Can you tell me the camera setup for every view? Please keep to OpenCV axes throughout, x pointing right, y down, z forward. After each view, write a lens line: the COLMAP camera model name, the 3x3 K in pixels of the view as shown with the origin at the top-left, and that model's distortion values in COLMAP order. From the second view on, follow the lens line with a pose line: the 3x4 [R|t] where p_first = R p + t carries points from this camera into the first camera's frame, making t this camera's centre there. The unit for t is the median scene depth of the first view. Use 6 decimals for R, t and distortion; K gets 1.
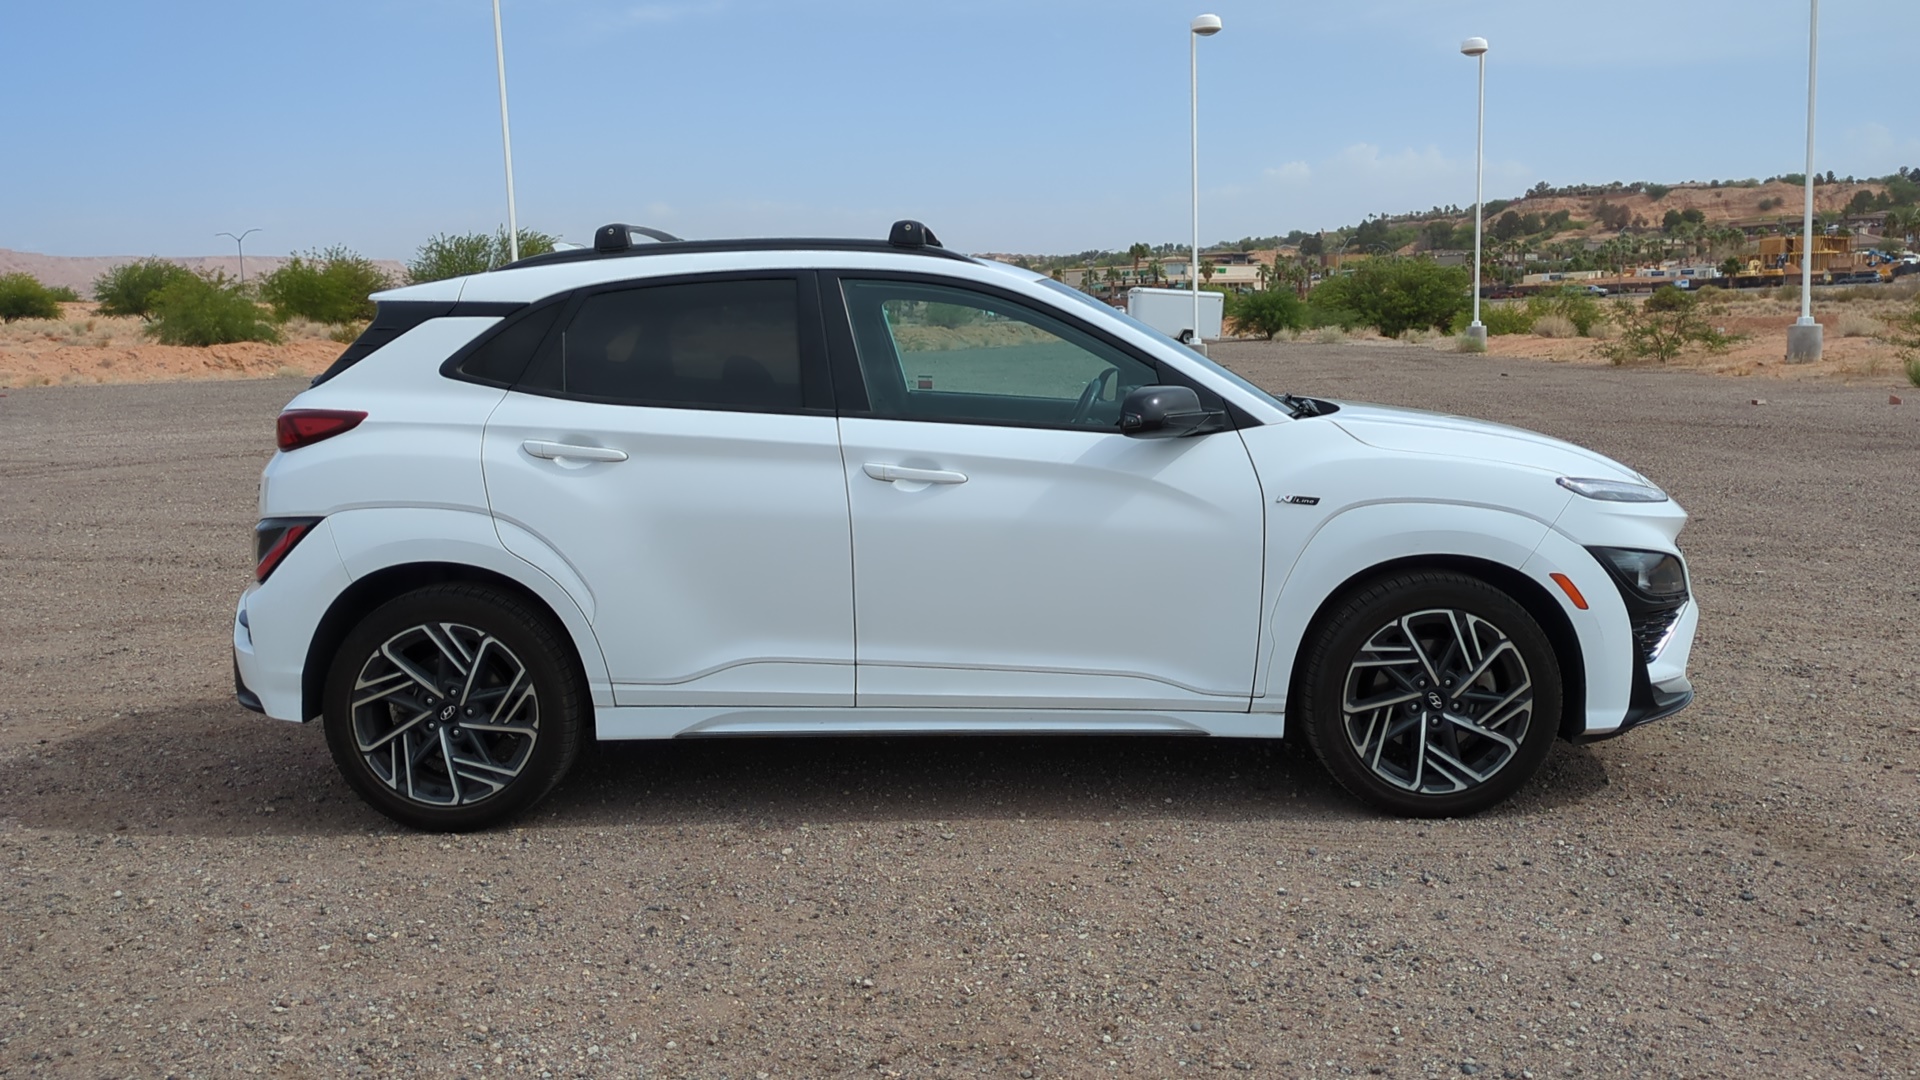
lens RADIAL K [[1656.1, 0, 990.4], [0, 1656.1, 562.5], [0, 0, 1]] dist [0.066074, -0.067317]
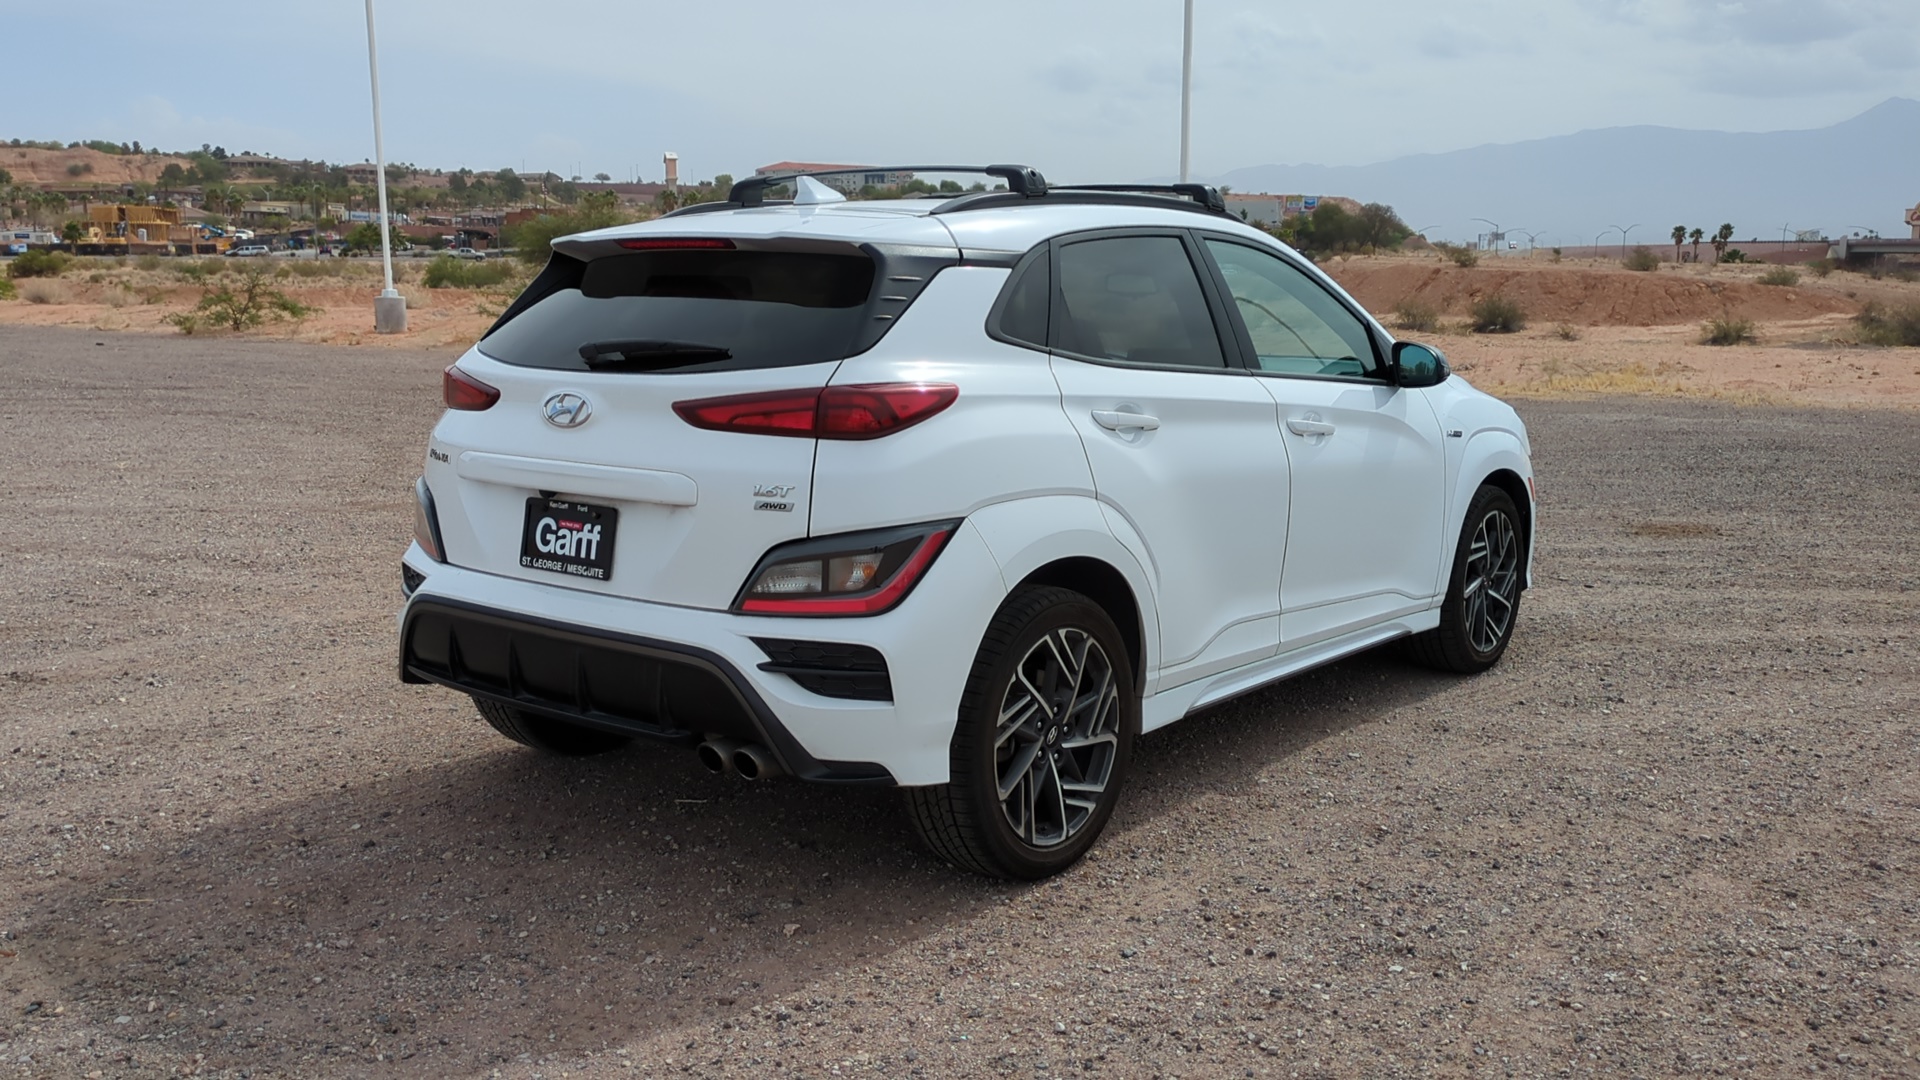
lens RADIAL K [[1656.1, 0, 987.7], [0, 1656.1, 537.6], [0, 0, 1]] dist [0.066074, -0.067317]
pose [[0.609668, -0.098254, 0.786544, -1.000262], [0.096282, 0.994120, 0.049554, -0.054752], [-0.786787, 0.045519, 0.615543, 0.500151]]
